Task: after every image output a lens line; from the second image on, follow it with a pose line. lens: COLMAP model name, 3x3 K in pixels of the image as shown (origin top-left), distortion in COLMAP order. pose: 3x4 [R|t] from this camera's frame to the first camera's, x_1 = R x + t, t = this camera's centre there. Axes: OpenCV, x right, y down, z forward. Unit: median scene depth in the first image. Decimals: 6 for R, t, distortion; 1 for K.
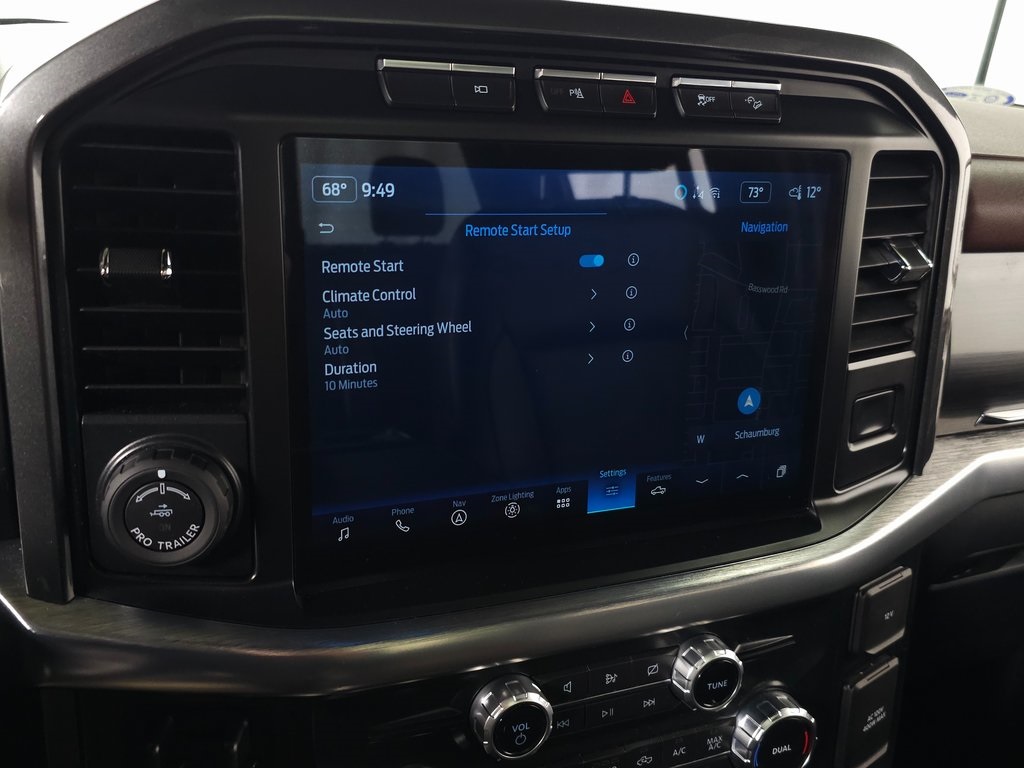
lens RADIAL K [[902.4, 0, 500.8], [0, 902.4, 374.8], [0, 0, 1]] dist [0.055687, -0.090684]
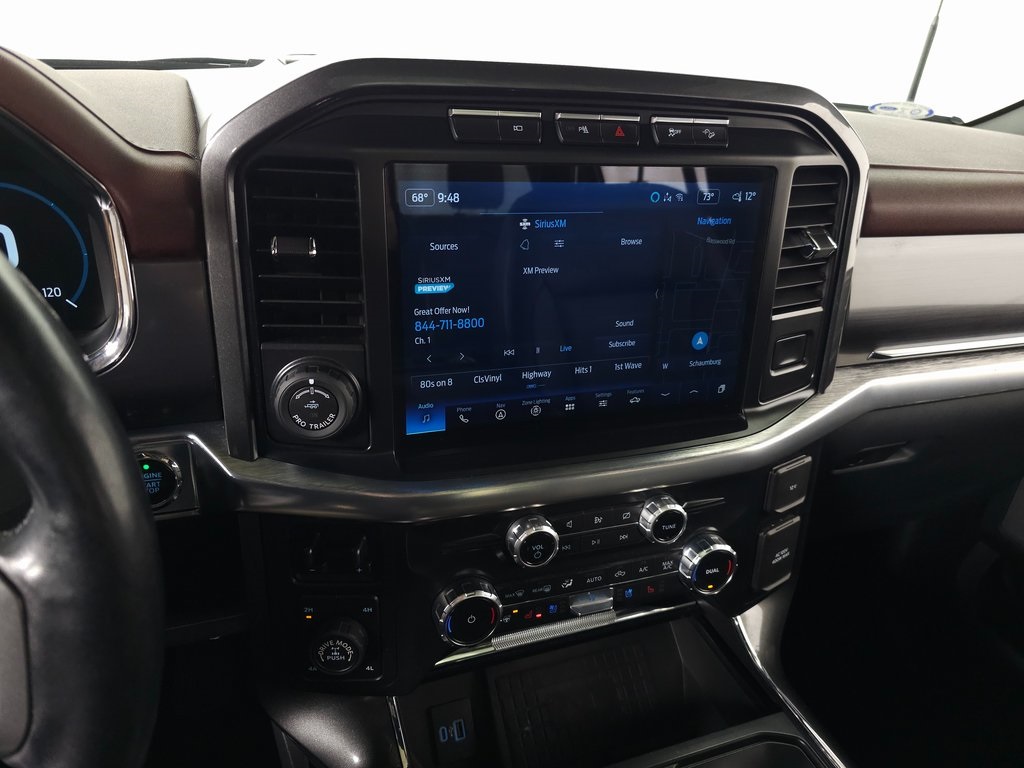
lens RADIAL K [[683.4, 0, 510.4], [0, 683.4, 378.8], [0, 0, 1]] dist [0.046798, -0.049652]
pose [[0.998497, 0.019104, -0.051374, 0.027545], [-0.014211, 0.995474, 0.093968, -0.010454], [0.052937, -0.093097, 0.994249, -0.138186]]
